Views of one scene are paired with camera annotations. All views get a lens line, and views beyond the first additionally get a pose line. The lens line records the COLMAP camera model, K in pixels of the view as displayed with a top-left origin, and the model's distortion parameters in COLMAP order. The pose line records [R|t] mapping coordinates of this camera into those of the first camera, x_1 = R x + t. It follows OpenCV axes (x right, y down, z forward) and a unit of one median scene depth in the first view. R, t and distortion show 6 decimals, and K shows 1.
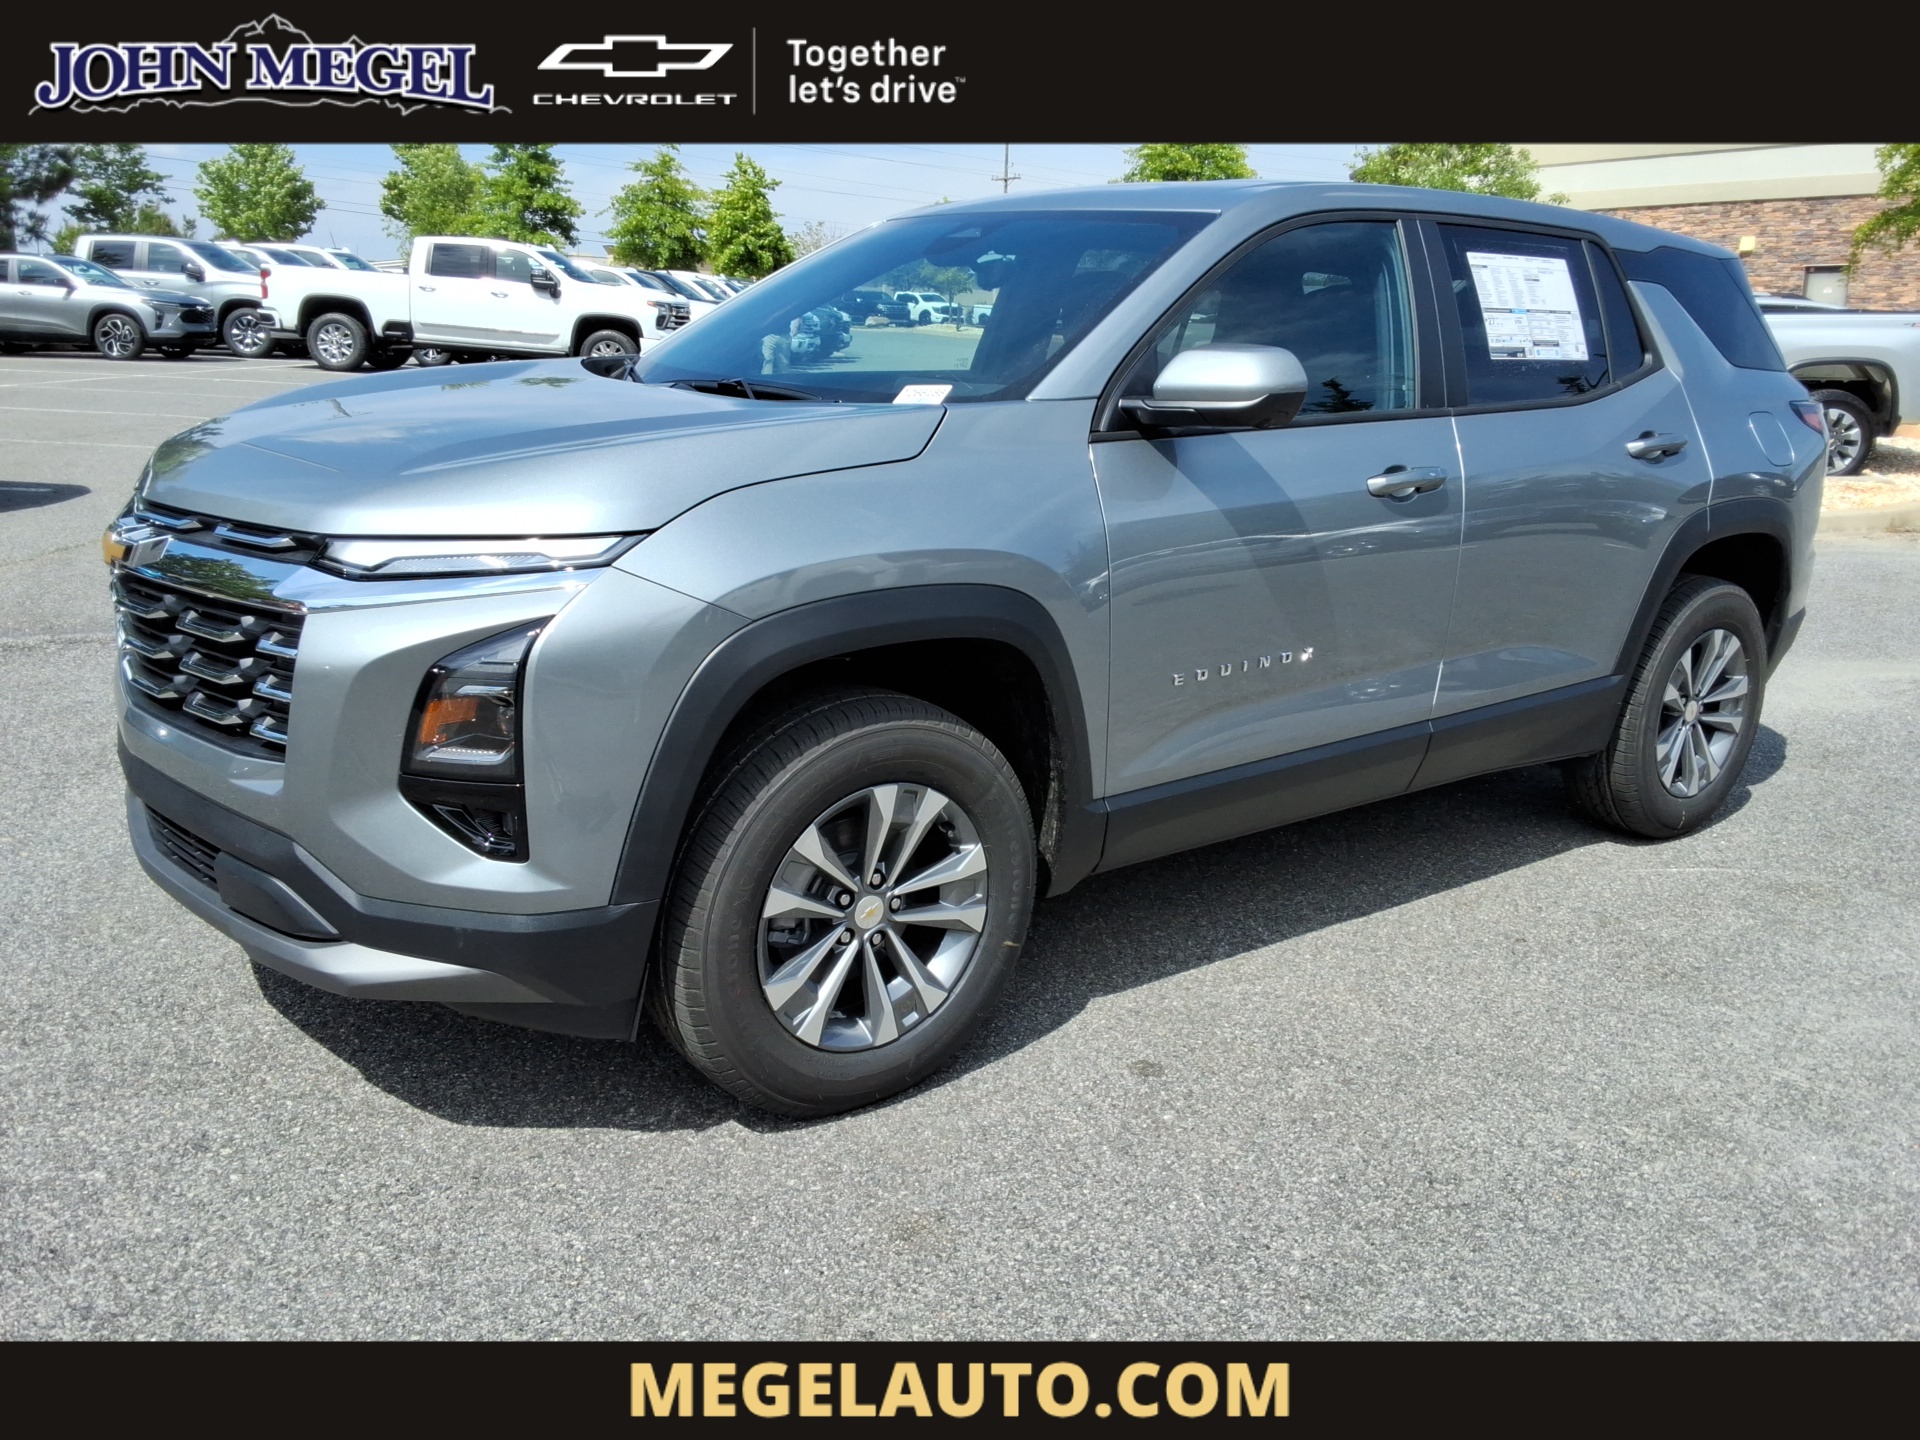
lens RADIAL K [[1556.3, 0, 969.4], [0, 1556.3, 682.8], [0, 0, 1]] dist [0.103774, -0.159699]
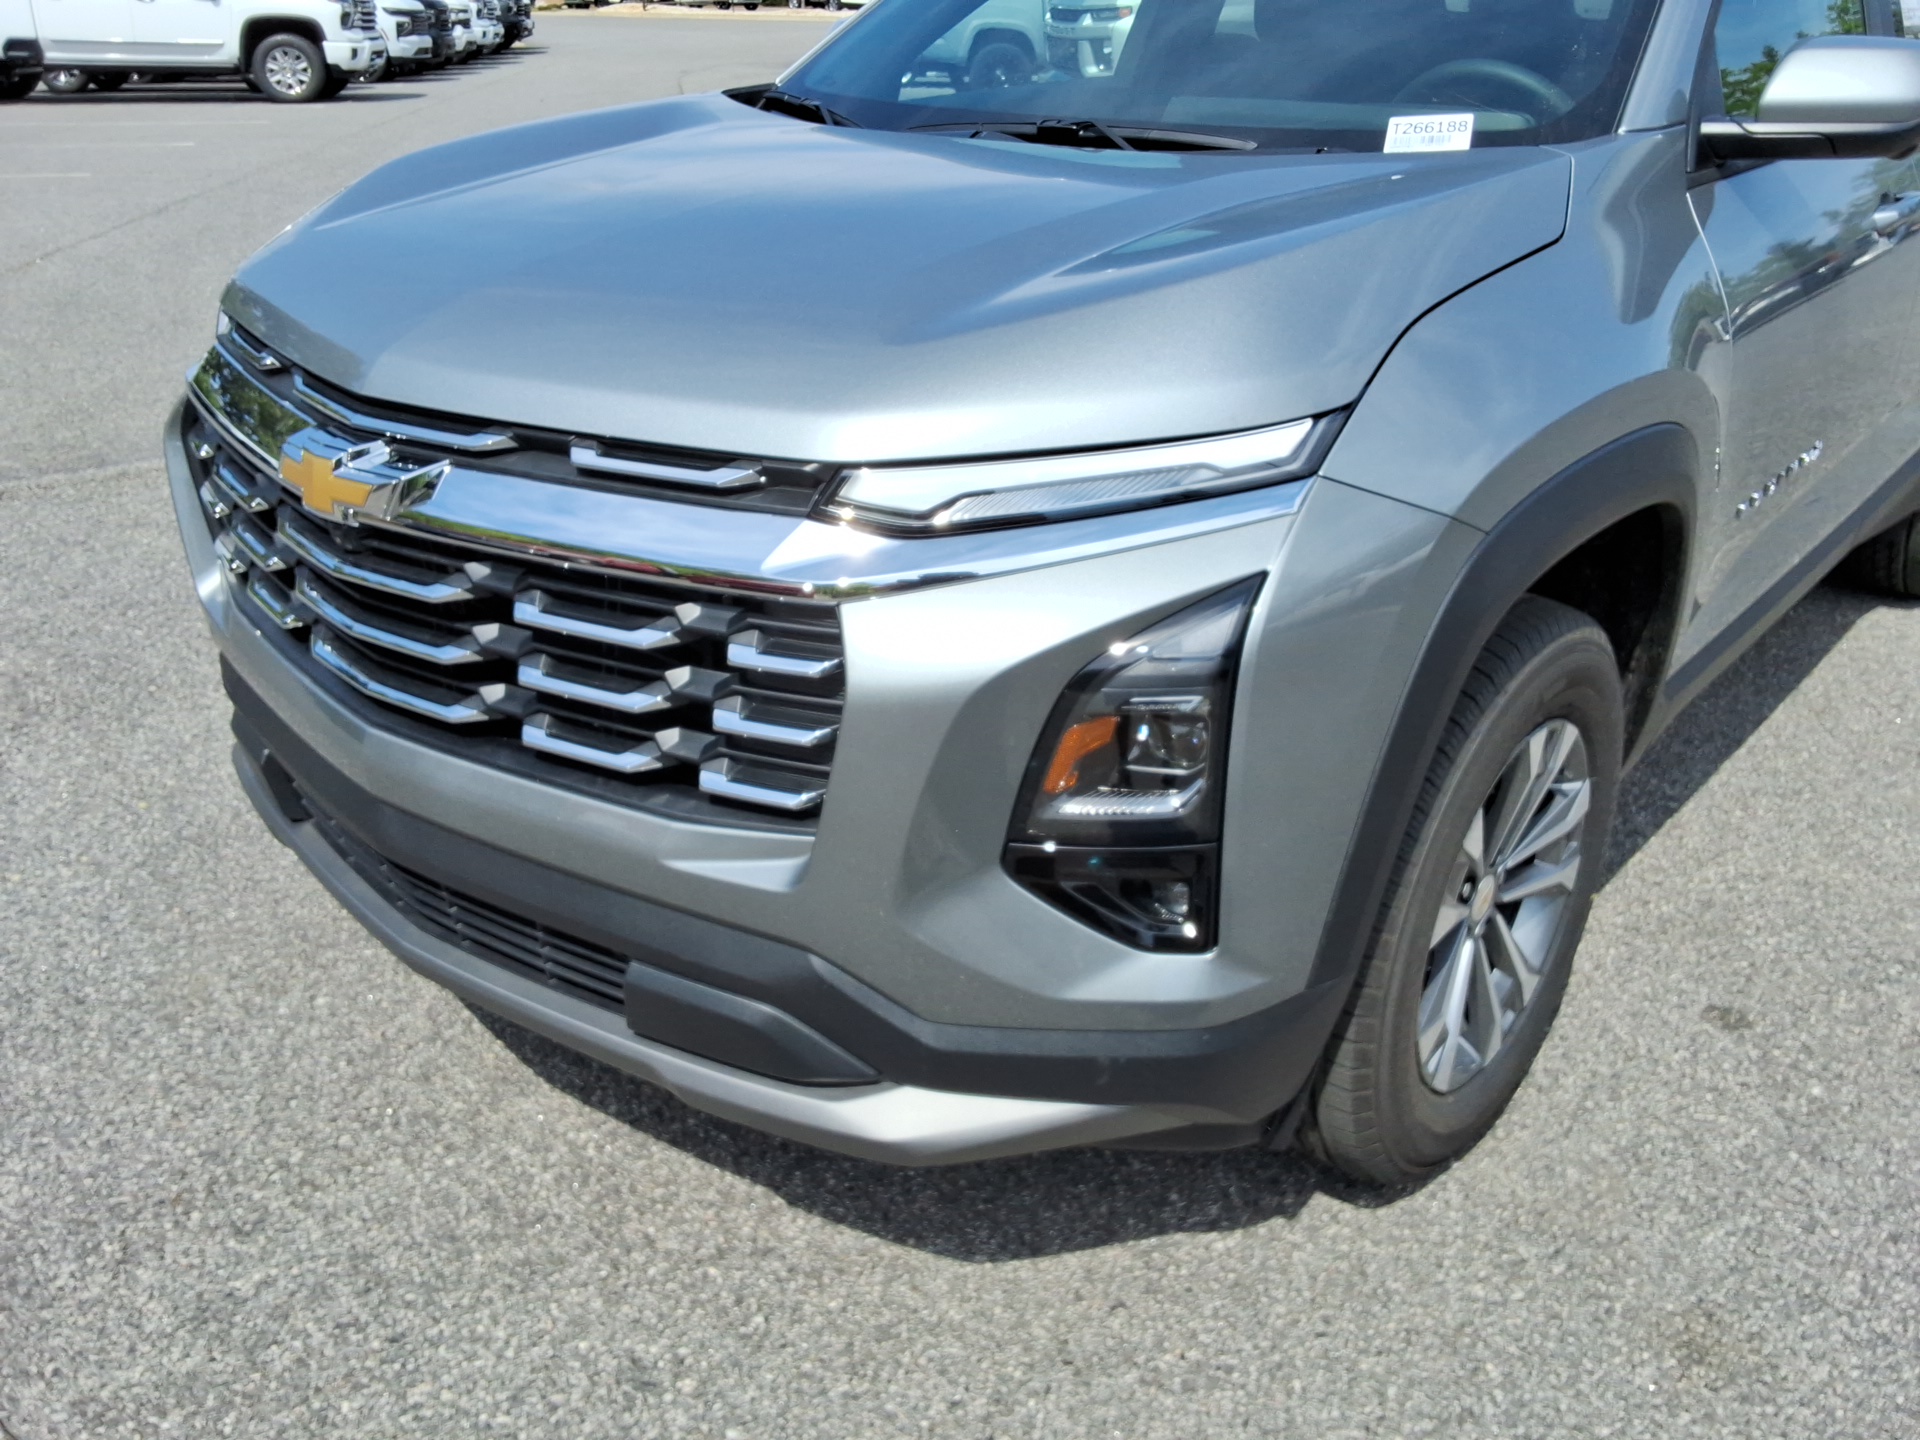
lens RADIAL K [[1580.2, 0, 966.7], [0, 1580.2, 698.8], [0, 0, 1]] dist [0.105489, -0.146099]
pose [[0.981315, -0.110789, 0.157310, -0.412595], [0.079943, 0.978446, 0.190401, -0.103405], [-0.175014, -0.174267, 0.969021, 0.357881]]
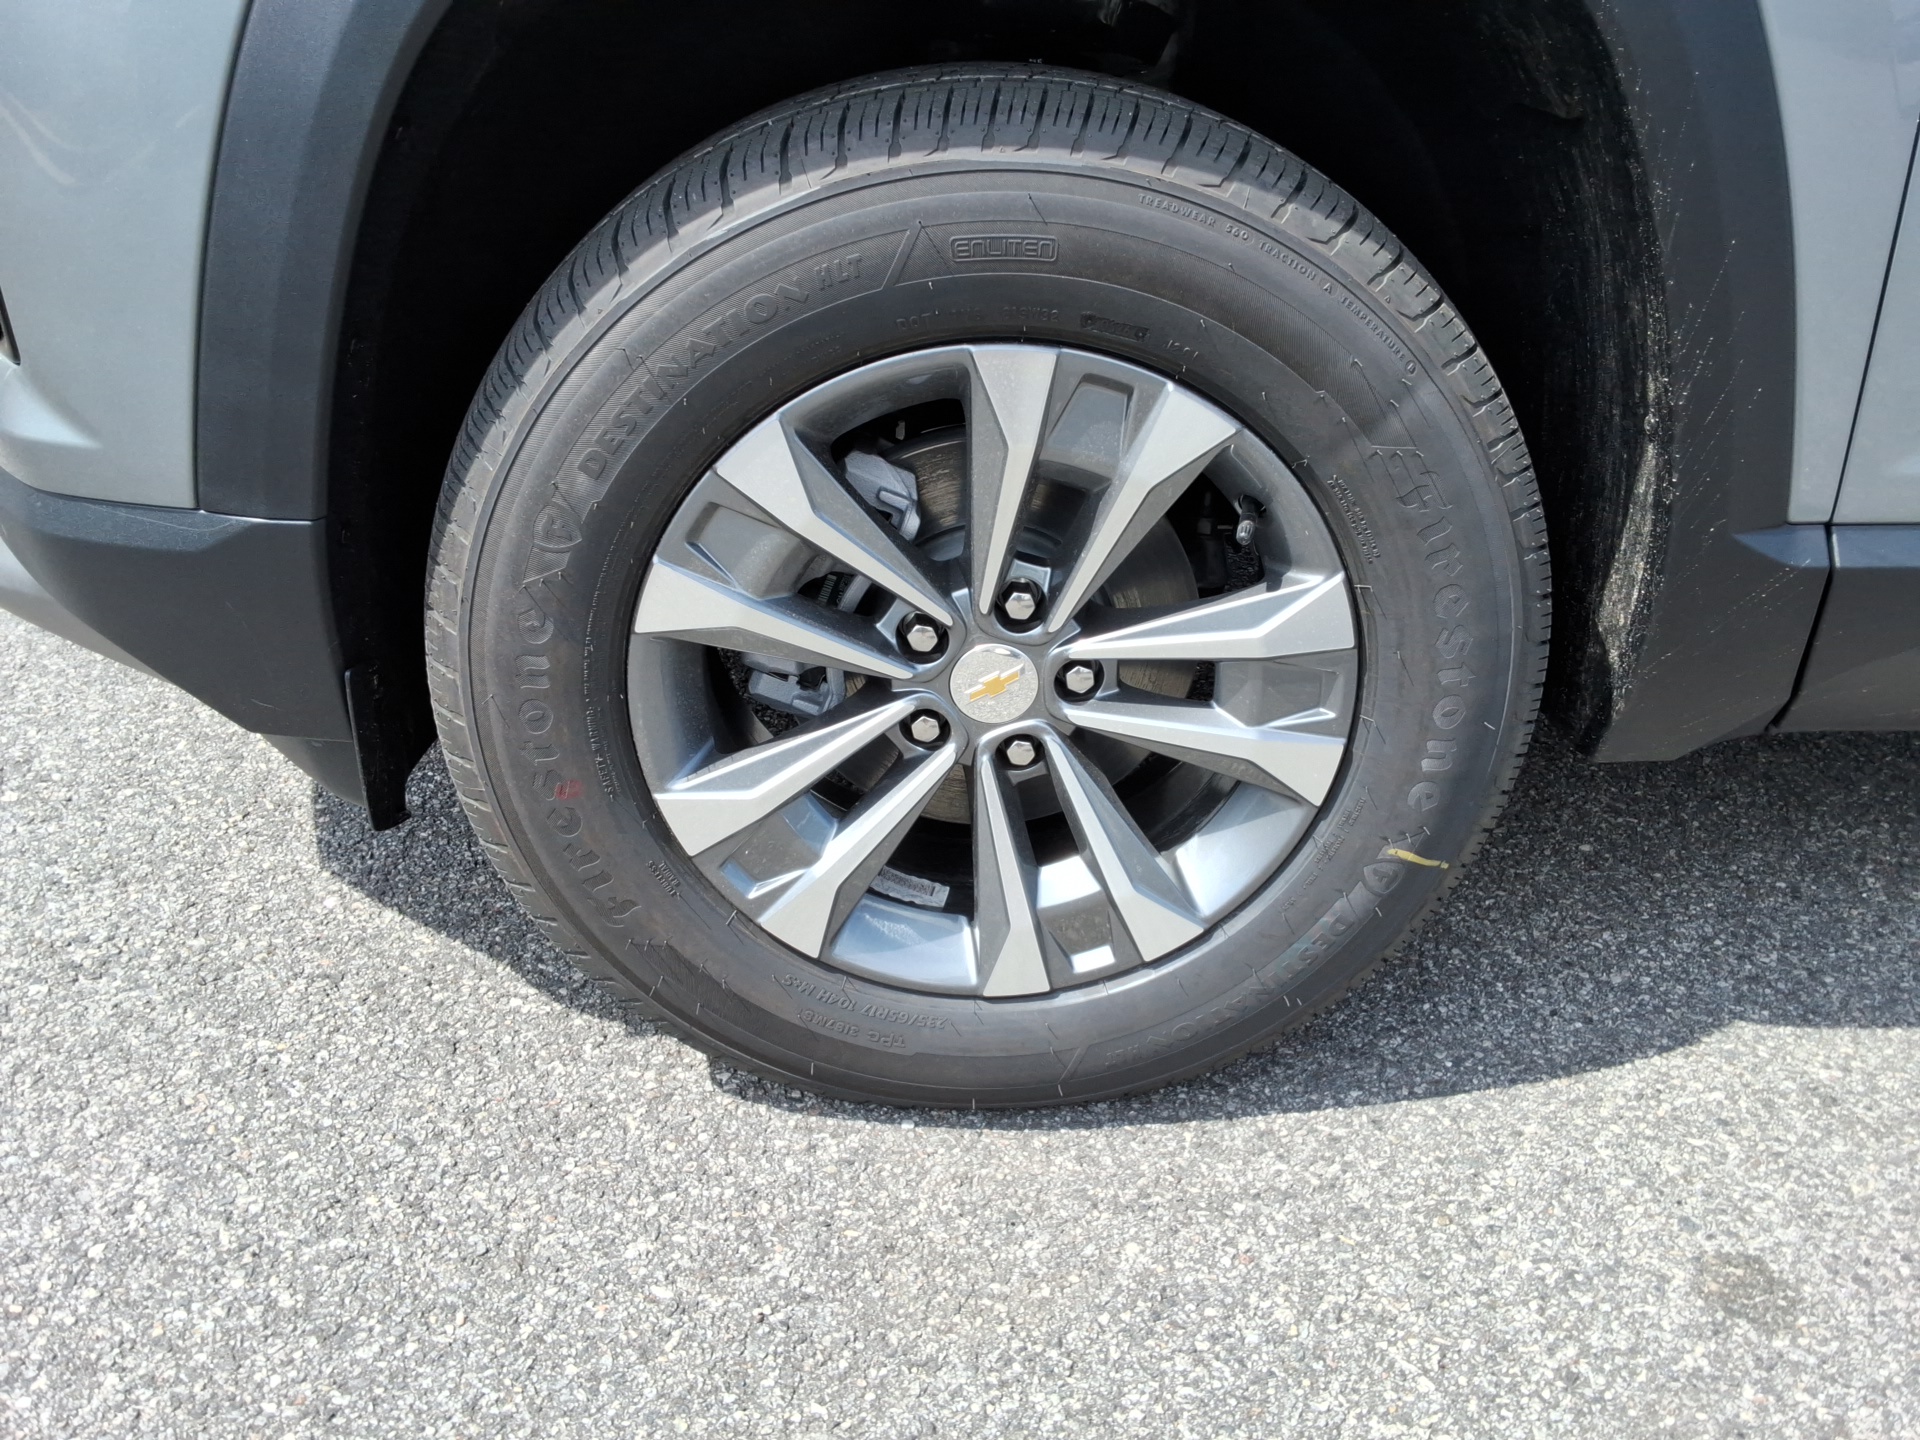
lens RADIAL K [[1580.2, 0, 966.7], [0, 1580.2, 698.8], [0, 0, 1]] dist [0.105489, -0.146099]
pose [[0.806018, 0.254595, -0.534337, 0.145426], [-0.127180, 0.956172, 0.263743, 0.048759], [0.578066, -0.144625, 0.803071, 0.696294]]
